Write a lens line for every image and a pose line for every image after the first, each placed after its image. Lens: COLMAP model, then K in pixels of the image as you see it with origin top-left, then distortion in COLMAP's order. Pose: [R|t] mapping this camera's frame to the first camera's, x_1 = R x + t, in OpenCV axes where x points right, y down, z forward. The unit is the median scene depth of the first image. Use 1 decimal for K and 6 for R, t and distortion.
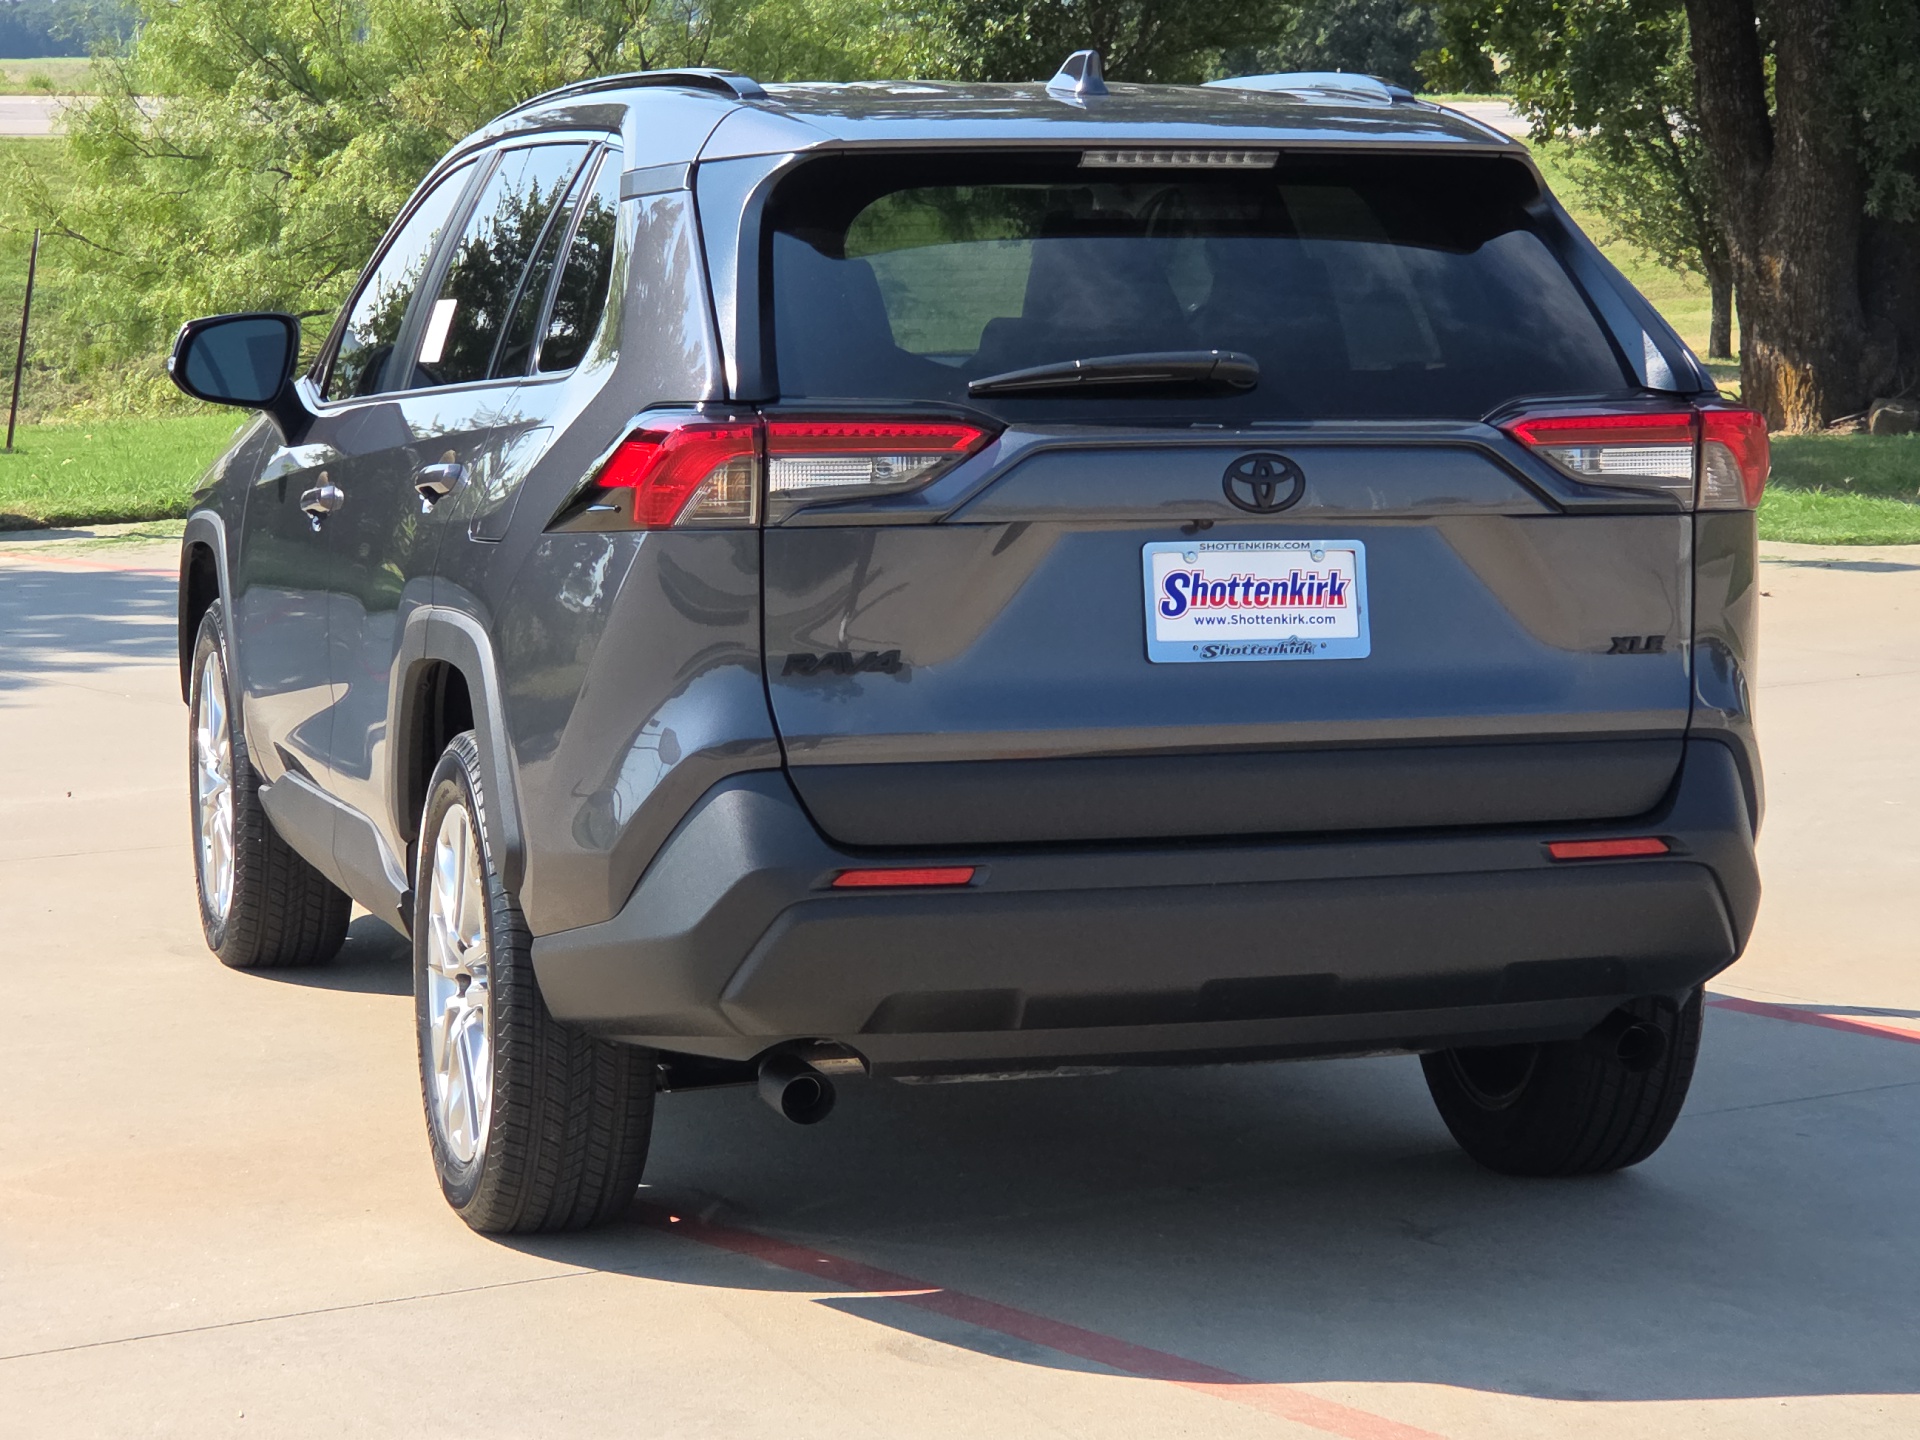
lens RADIAL K [[5287.2, 0, 979.2], [0, 5287.2, 714.0], [0, 0, 1]] dist [-0.241350, 0.000000]
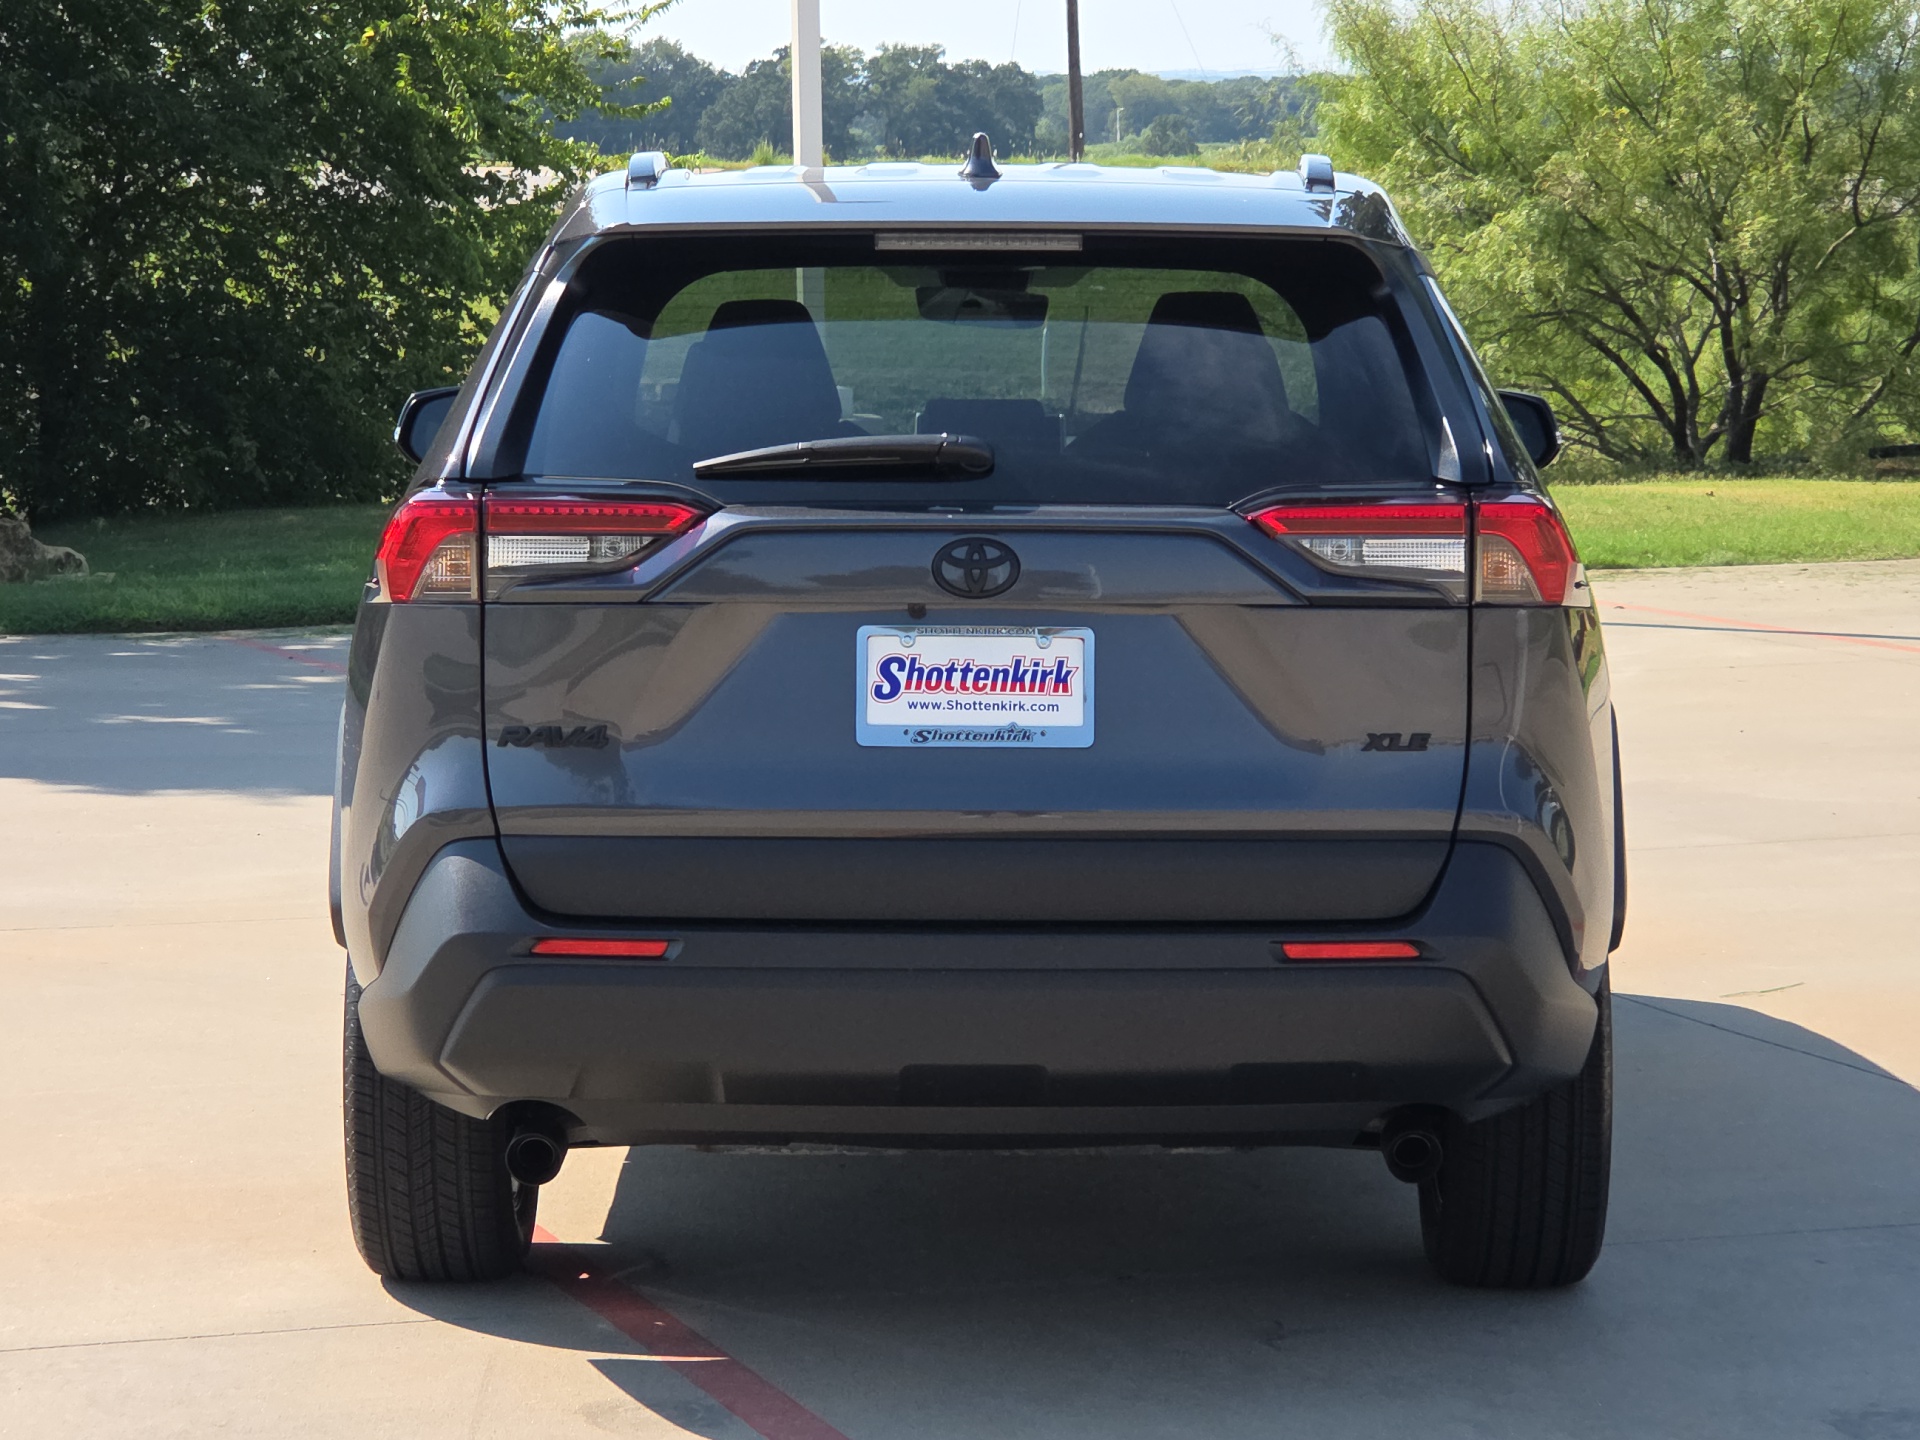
lens RADIAL K [[5287.2, 0, 956.5], [0, 5287.2, 719.6], [0, 0, 1]] dist [-0.241350, 0.000000]
pose [[0.953032, 0.028243, -0.301551, 0.349120], [-0.032146, 0.999451, -0.007986, -0.007104], [0.301160, 0.017304, 0.953417, 0.048810]]
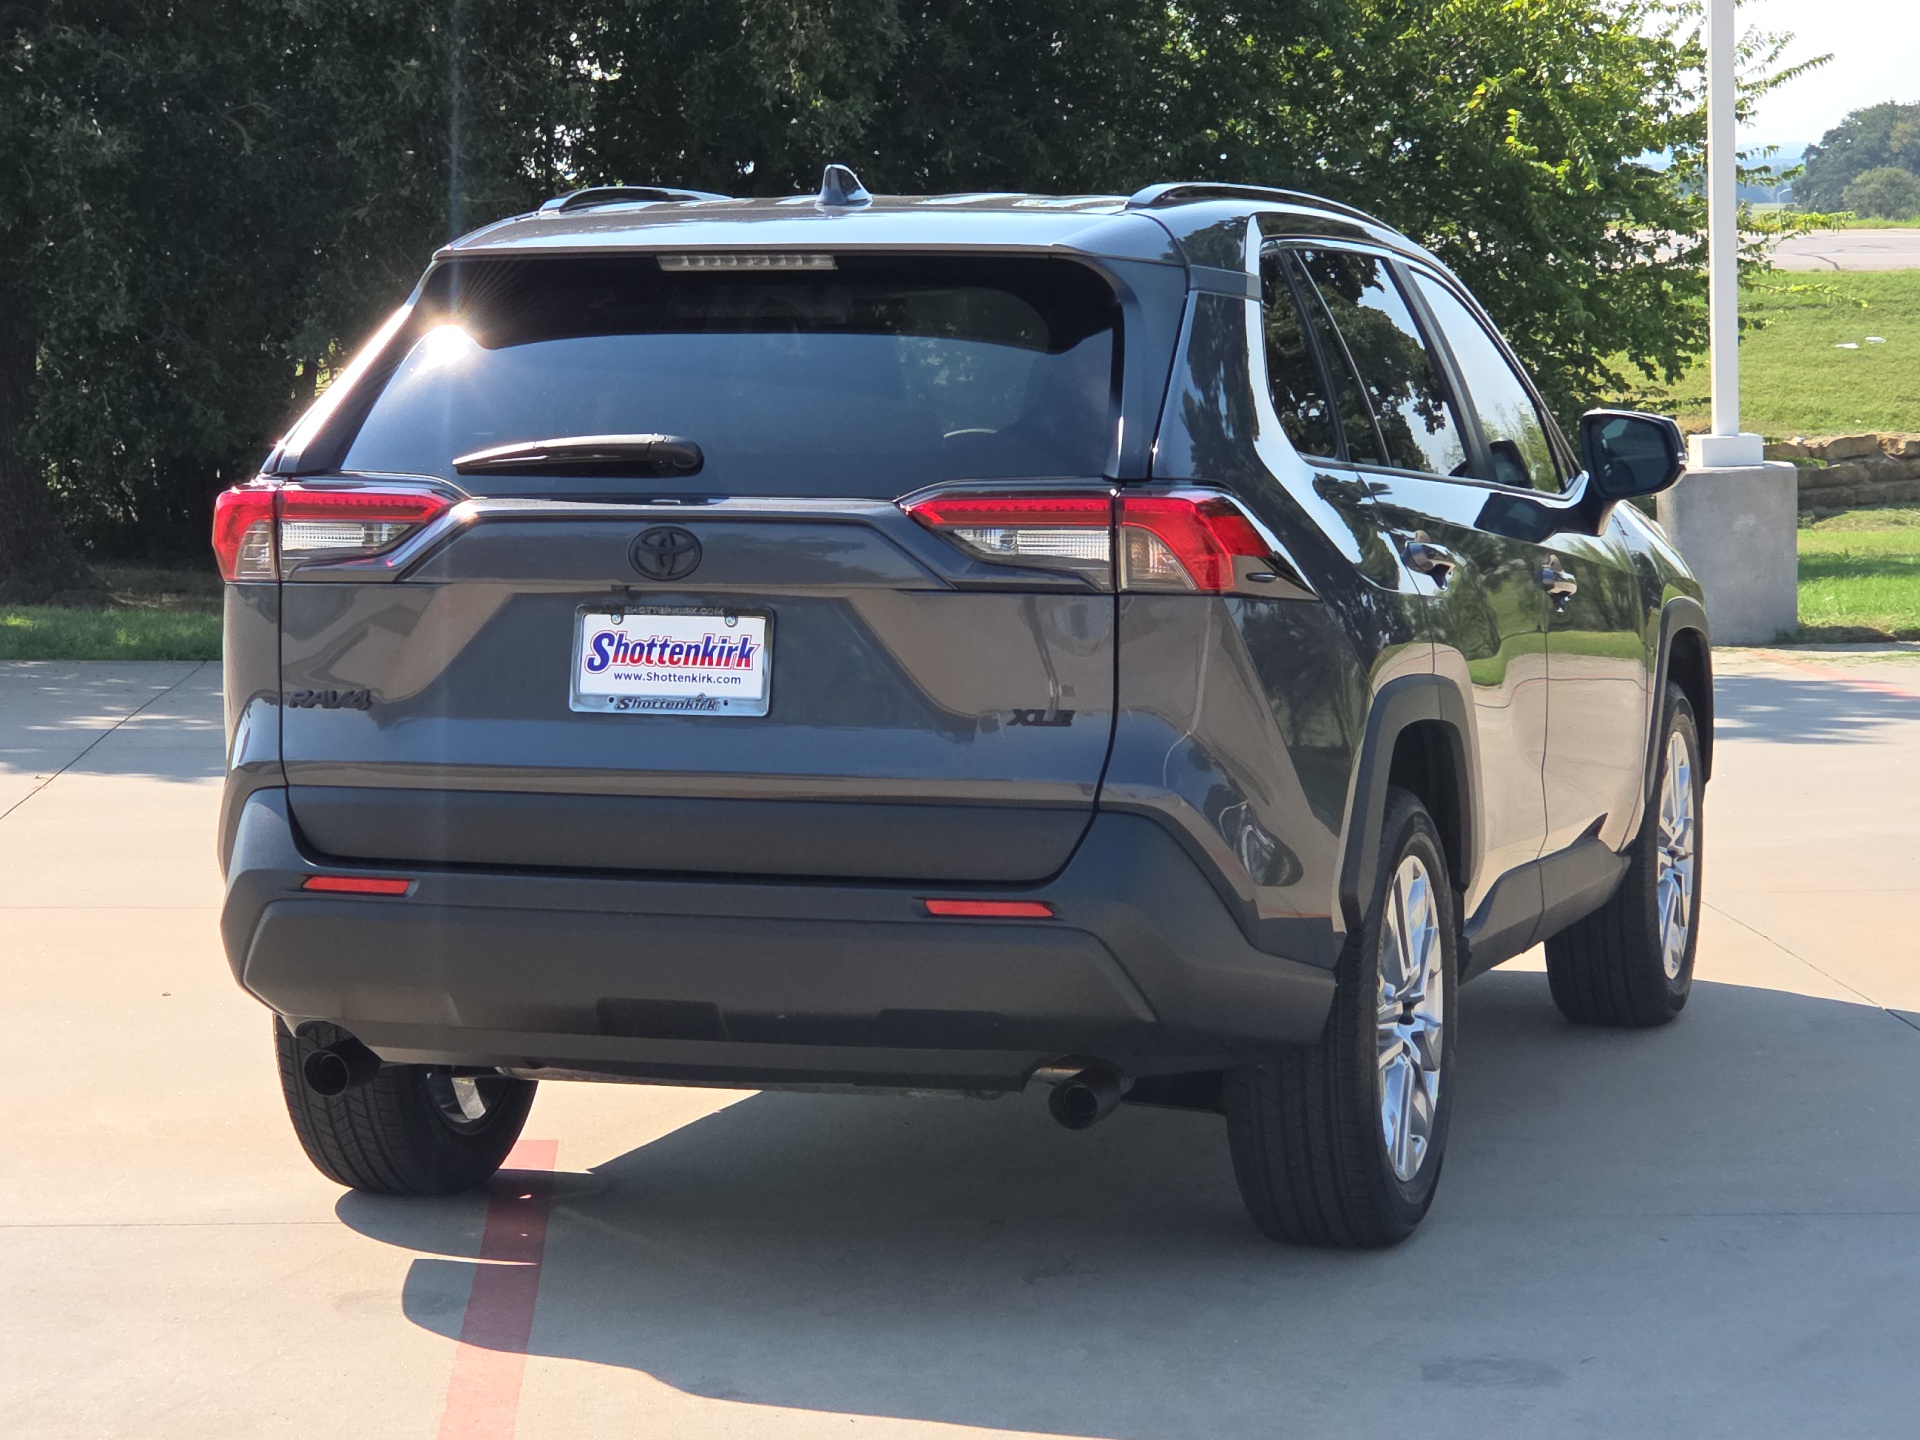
lens RADIAL K [[5287.2, 0, 950.0], [0, 5287.2, 716.4], [0, 0, 1]] dist [-0.241350, 0.000000]
pose [[0.815616, 0.040123, -0.577201, 0.736382], [-0.055148, 0.998442, -0.008524, -0.003528], [0.575959, 0.038784, 0.816558, 0.131950]]
